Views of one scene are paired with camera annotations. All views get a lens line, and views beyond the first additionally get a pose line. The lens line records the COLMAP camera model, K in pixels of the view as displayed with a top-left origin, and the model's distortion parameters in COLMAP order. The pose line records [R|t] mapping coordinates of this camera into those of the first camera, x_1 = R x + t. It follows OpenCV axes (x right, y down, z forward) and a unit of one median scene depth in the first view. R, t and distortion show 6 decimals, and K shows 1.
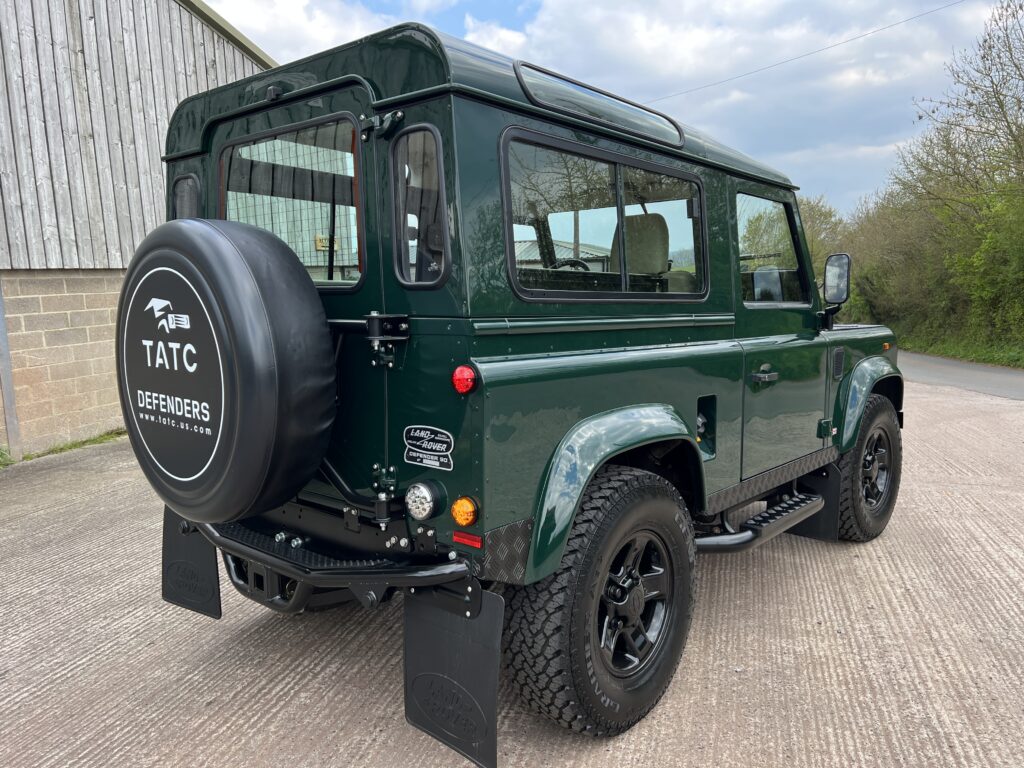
lens RADIAL K [[766.9, 0, 516.7], [0, 766.9, 374.4], [0, 0, 1]] dist [0.067908, -0.046889]
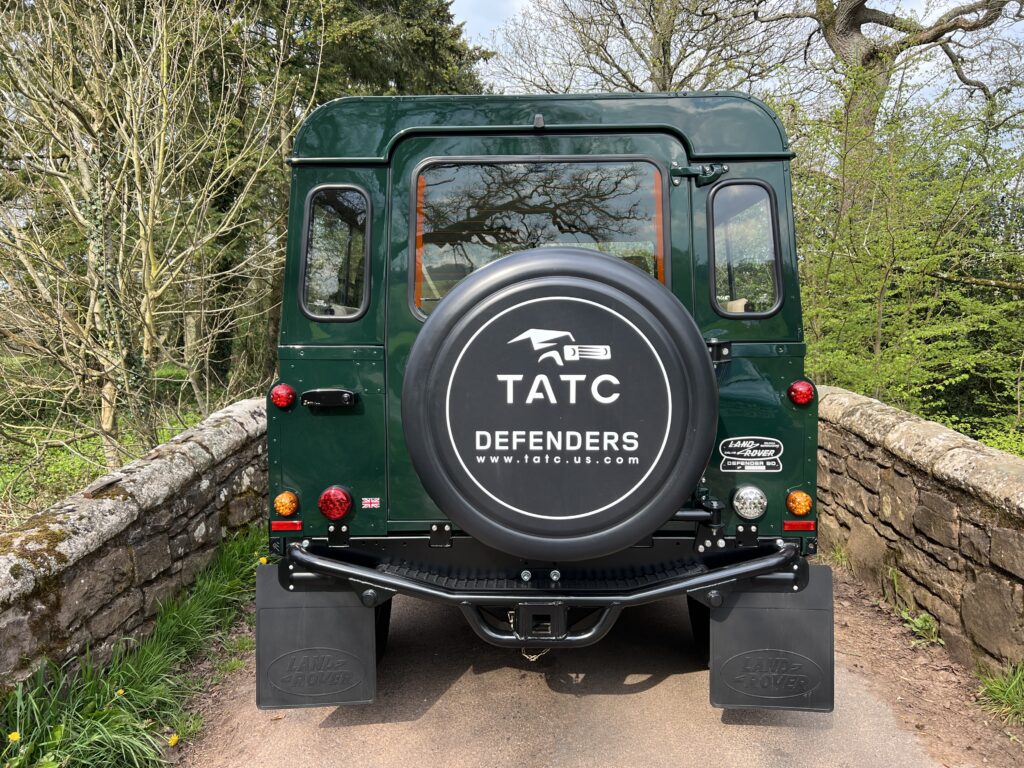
lens RADIAL K [[766.9, 0, 517.1], [0, 766.9, 384.3], [0, 0, 1]] dist [0.067908, -0.046889]
pose [[0.778971, -0.048795, 0.625158, -1.032921], [0.065767, 0.997827, -0.004066, -0.028331], [-0.623601, 0.044282, 0.780487, 0.280541]]
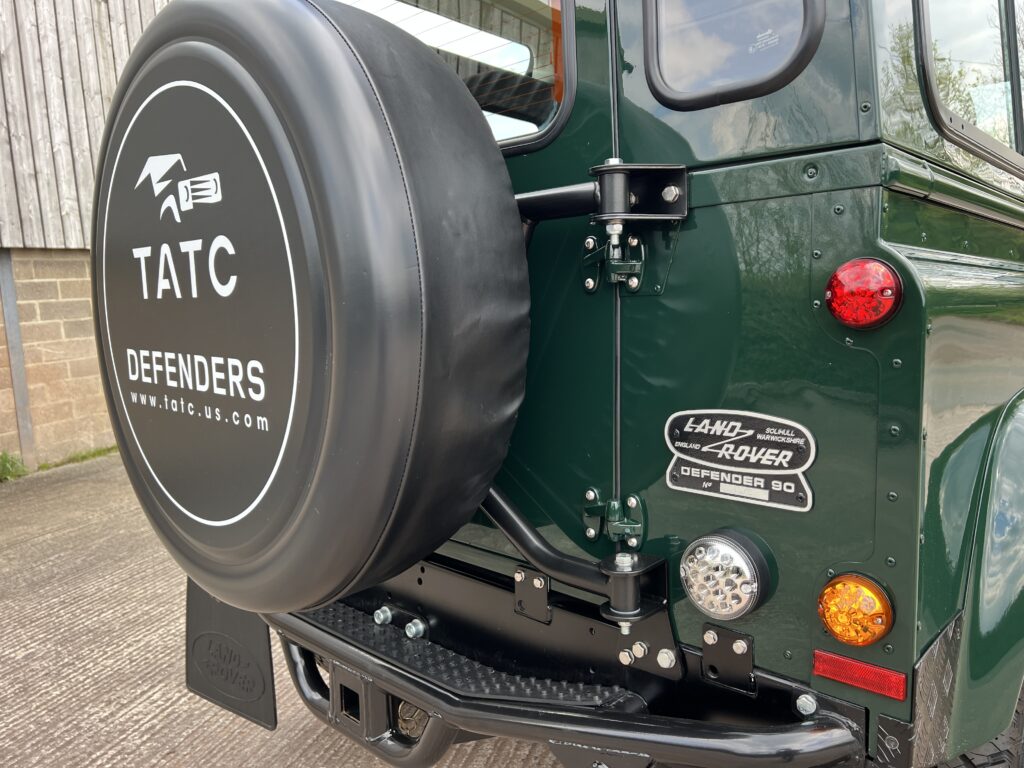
lens RADIAL K [[766.9, 0, 517.9], [0, 766.9, 373.4], [0, 0, 1]] dist [0.067908, -0.046889]
pose [[0.999066, -0.008247, -0.042419, -0.206668], [0.007886, 0.999931, -0.008655, 0.044622], [0.042487, 0.008312, 0.999062, 0.498520]]
